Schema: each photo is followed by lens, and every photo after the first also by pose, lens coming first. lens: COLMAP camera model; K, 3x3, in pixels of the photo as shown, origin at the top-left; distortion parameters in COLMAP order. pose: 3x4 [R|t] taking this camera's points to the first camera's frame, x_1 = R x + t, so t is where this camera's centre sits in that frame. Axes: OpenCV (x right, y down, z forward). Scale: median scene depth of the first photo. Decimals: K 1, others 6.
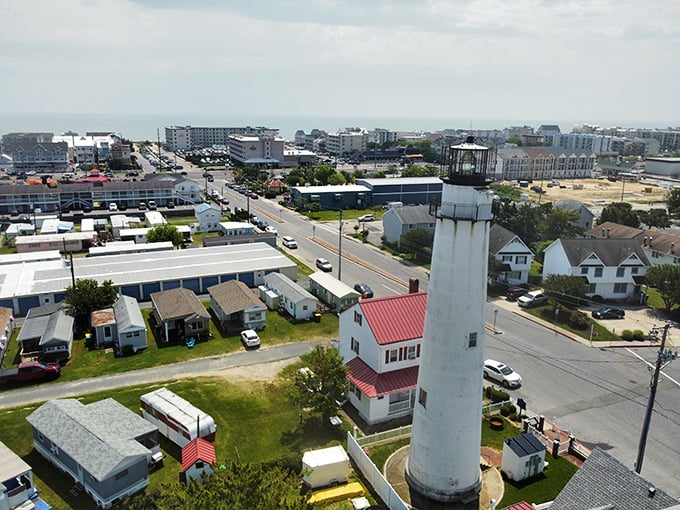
lens RADIAL K [[520.7, 0, 340.0], [0, 520.7, 255.0], [0, 0, 1]] dist [0.008692, 0.001589]
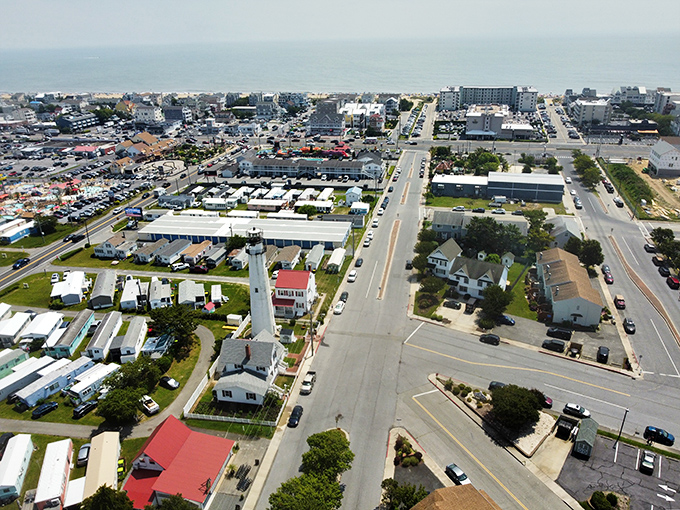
lens RADIAL K [[520.7, 0, 340.0], [0, 520.7, 255.0], [0, 0, 1]] dist [0.008692, 0.001589]
pose [[0.801140, 0.190848, -0.567232, 1.082183], [-0.109359, 0.978517, 0.174772, -0.285099], [0.588401, -0.077985, 0.804800, -0.525330]]
